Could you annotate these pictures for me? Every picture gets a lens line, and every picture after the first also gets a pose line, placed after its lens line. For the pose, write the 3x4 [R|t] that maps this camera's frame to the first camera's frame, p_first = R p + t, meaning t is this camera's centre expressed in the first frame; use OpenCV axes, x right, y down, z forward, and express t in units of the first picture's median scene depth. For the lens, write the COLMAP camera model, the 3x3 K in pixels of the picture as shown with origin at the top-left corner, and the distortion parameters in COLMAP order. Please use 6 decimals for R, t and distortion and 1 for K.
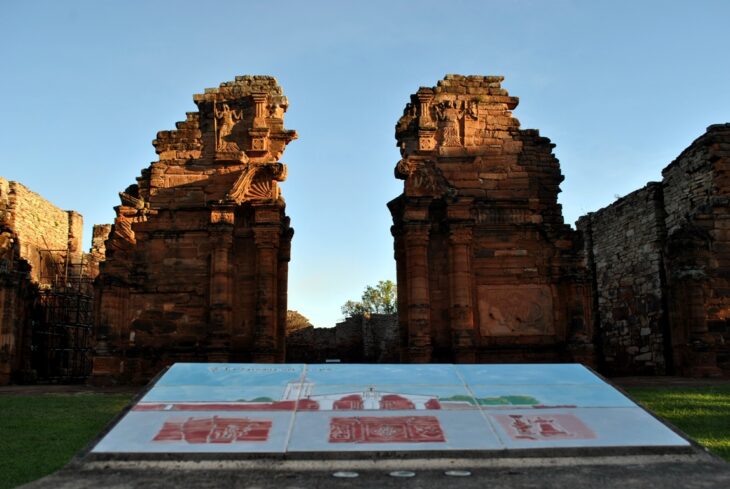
lens RADIAL K [[643.1, 0, 364.7], [0, 643.1, 259.4], [0, 0, 1]] dist [-0.069622, 0.002441]
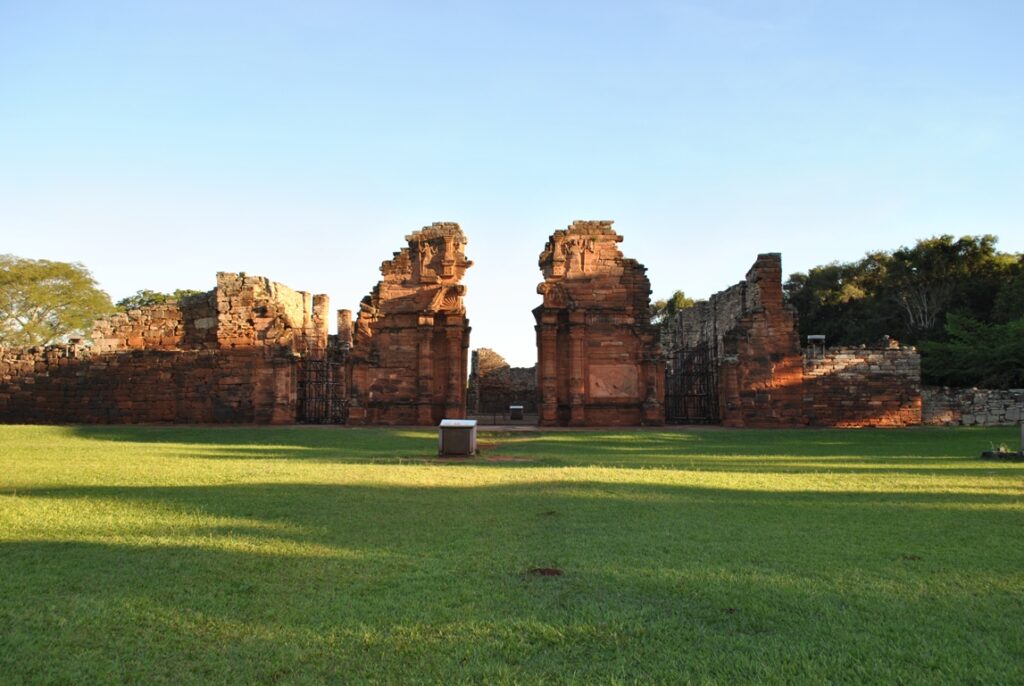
lens RADIAL K [[902.1, 0, 511.6], [0, 902.1, 363.9], [0, 0, 1]] dist [-0.069622, 0.002441]
pose [[0.995435, 0.010626, -0.094844, 0.192248], [0.000555, 0.993121, 0.117088, -0.212098], [0.095435, -0.116606, 0.988582, -1.146455]]
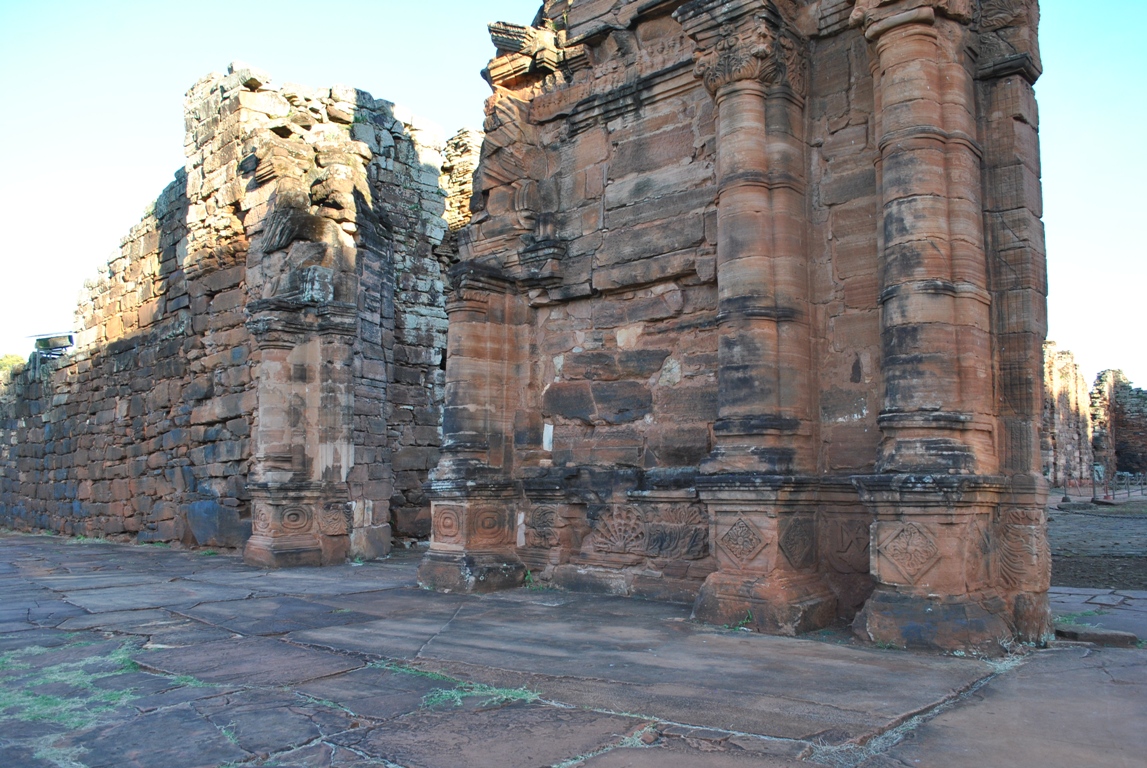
lens RADIAL K [[914.3, 0, 573.5], [0, 914.3, 384.0], [0, 0, 1]] dist [-0.066056, -0.001110]
pose [[0.711949, -0.069783, -0.698755, -0.022756], [0.121548, 0.992277, 0.024746, 0.080652], [0.691632, -0.102550, 0.714933, 0.649457]]
